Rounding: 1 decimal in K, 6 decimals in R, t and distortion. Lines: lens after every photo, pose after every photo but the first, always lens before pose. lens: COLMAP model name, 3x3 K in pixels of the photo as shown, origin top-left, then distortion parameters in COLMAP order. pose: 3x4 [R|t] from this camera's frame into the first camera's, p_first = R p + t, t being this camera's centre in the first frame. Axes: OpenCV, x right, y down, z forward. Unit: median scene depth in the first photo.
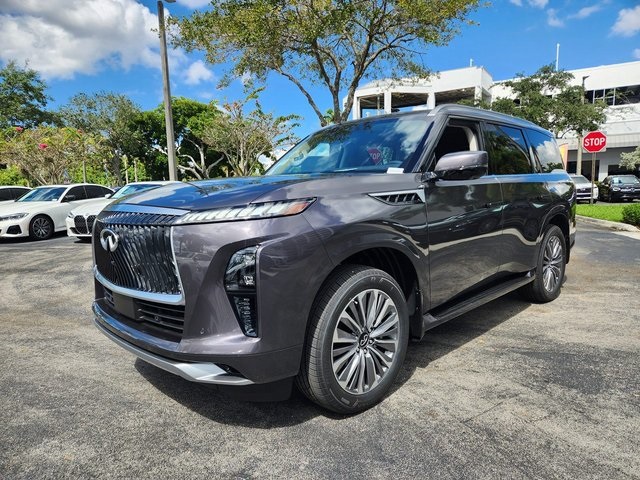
lens RADIAL K [[433.3, 0, 318.8], [0, 433.3, 240.2], [0, 0, 1]] dist [0.018384, -0.001512]
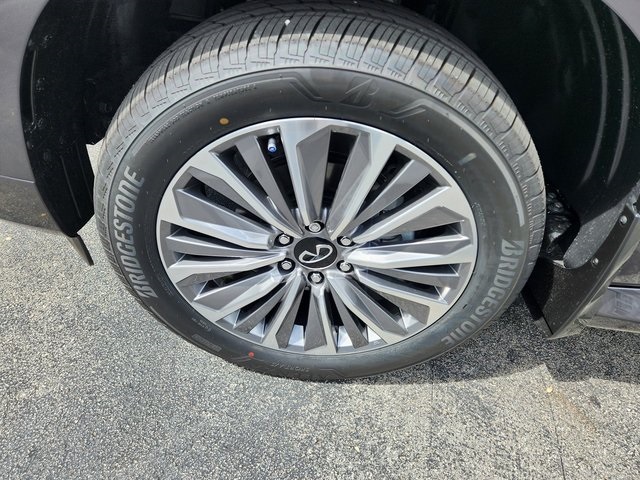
lens RADIAL K [[433.3, 0, 320.6], [0, 433.3, 243.7], [0, 0, 1]] dist [0.018384, -0.001512]
pose [[0.671736, 0.566999, -0.476741, 0.270406], [-0.201415, 0.759105, 0.619024, 0.013026], [0.712883, -0.319798, 0.624121, 0.811557]]
